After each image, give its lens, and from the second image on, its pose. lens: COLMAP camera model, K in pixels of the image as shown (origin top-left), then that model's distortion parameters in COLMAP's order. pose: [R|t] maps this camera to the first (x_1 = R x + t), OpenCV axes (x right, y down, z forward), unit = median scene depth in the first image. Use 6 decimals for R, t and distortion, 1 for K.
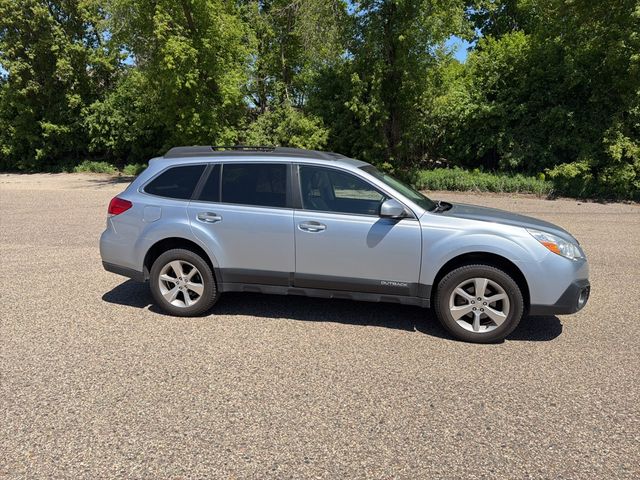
lens RADIAL K [[447.8, 0, 316.0], [0, 447.8, 242.1], [0, 0, 1]] dist [0.034103, -0.047455]
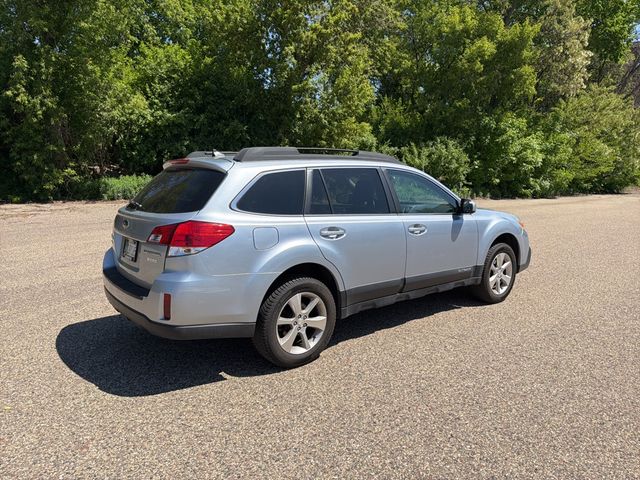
lens RADIAL K [[447.8, 0, 321.1], [0, 447.8, 240.2], [0, 0, 1]] dist [0.034103, -0.047455]
pose [[0.624688, -0.120284, 0.771555, -0.220004], [0.136094, 0.989714, 0.044106, -0.019913], [-0.768924, 0.077452, 0.634632, 0.120948]]
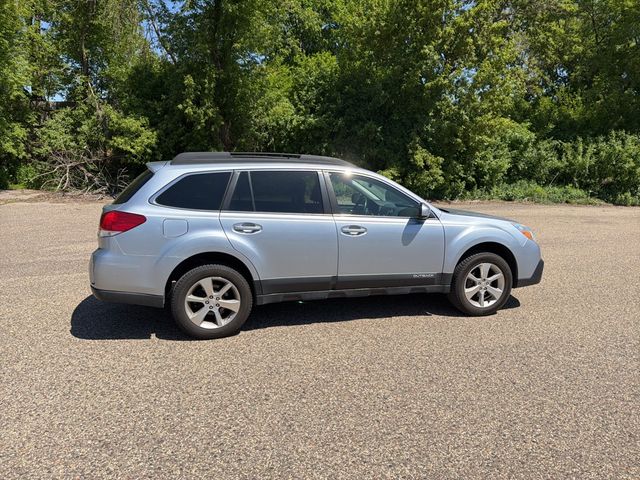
lens RADIAL K [[447.8, 0, 321.0], [0, 447.8, 244.3], [0, 0, 1]] dist [0.034103, -0.047455]
pose [[0.882261, -0.073506, 0.464986, -0.133357], [0.076294, 0.997003, 0.012848, -0.005034], [-0.464537, 0.024140, 0.885225, 0.023163]]
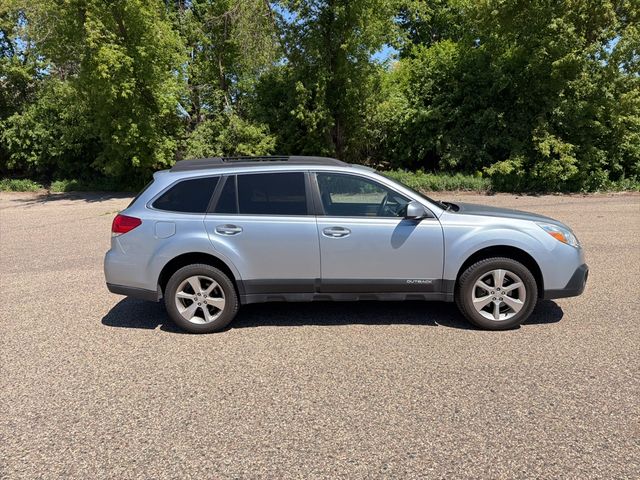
lens RADIAL K [[447.8, 0, 320.1], [0, 447.8, 239.8], [0, 0, 1]] dist [0.034103, -0.047455]
pose [[0.985709, -0.065496, 0.155201, -0.047885], [0.068331, 0.997578, -0.012996, -0.001533], [-0.153974, 0.023415, 0.987797, -0.000533]]
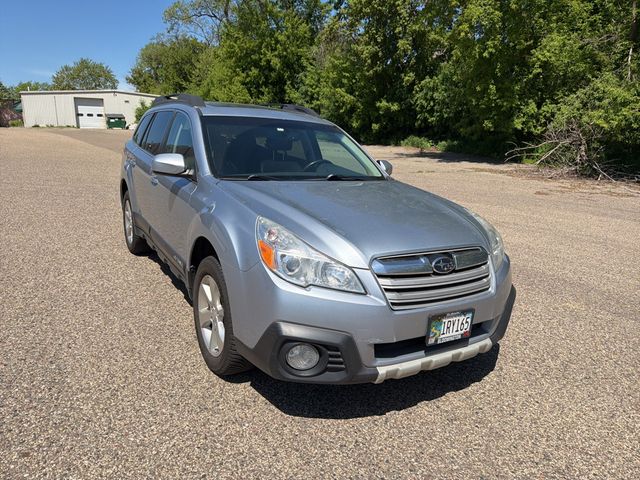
lens RADIAL K [[447.8, 0, 319.0], [0, 447.8, 241.5], [0, 0, 1]] dist [0.034103, -0.047455]
pose [[0.700080, 0.204816, -0.684060, 0.203501], [-0.178999, 0.977731, 0.109554, -0.016311], [0.691265, 0.045749, 0.721152, 0.134167]]
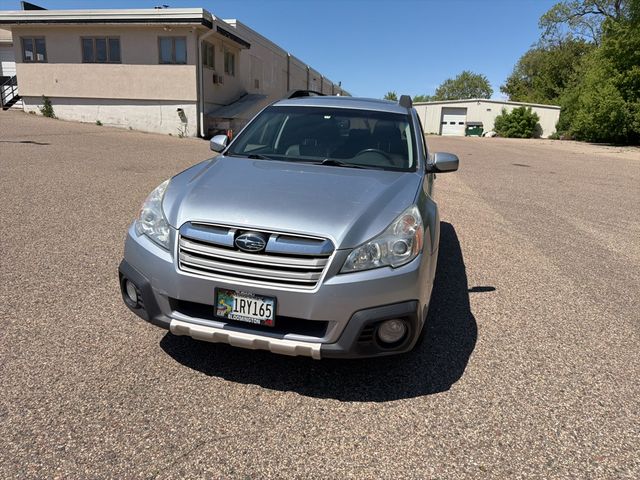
lens RADIAL K [[447.8, 0, 322.7], [0, 447.8, 240.3], [0, 0, 1]] dist [0.034103, -0.047455]
pose [[0.012844, 0.260943, -0.965269, 0.262071], [-0.237235, 0.938581, 0.250571, -0.038566], [0.971367, 0.225777, 0.073960, 0.261608]]
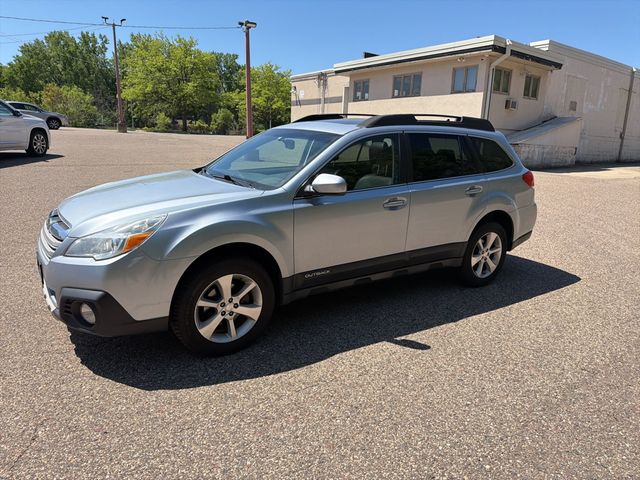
lens RADIAL K [[447.8, 0, 321.8], [0, 447.8, 236.2], [0, 0, 1]] dist [0.034103, -0.047455]
pose [[-0.662117, 0.148258, -0.734589, 0.201454], [-0.175255, 0.922421, 0.344131, -0.076998], [0.728620, 0.356595, -0.584768, 0.433198]]
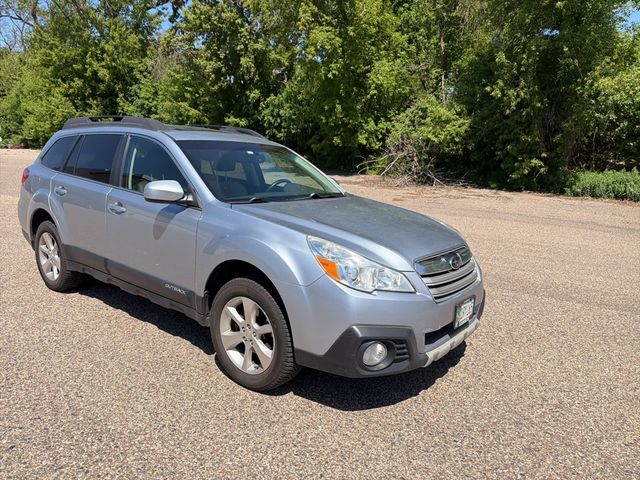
lens RADIAL K [[447.8, 0, 318.2], [0, 447.8, 245.3], [0, 0, 1]] dist [0.034103, -0.047455]
pose [[0.904081, 0.117160, -0.410989, 0.162624], [-0.111437, 0.993047, 0.037951, -0.008722], [0.412578, 0.011488, 0.910850, 0.087544]]
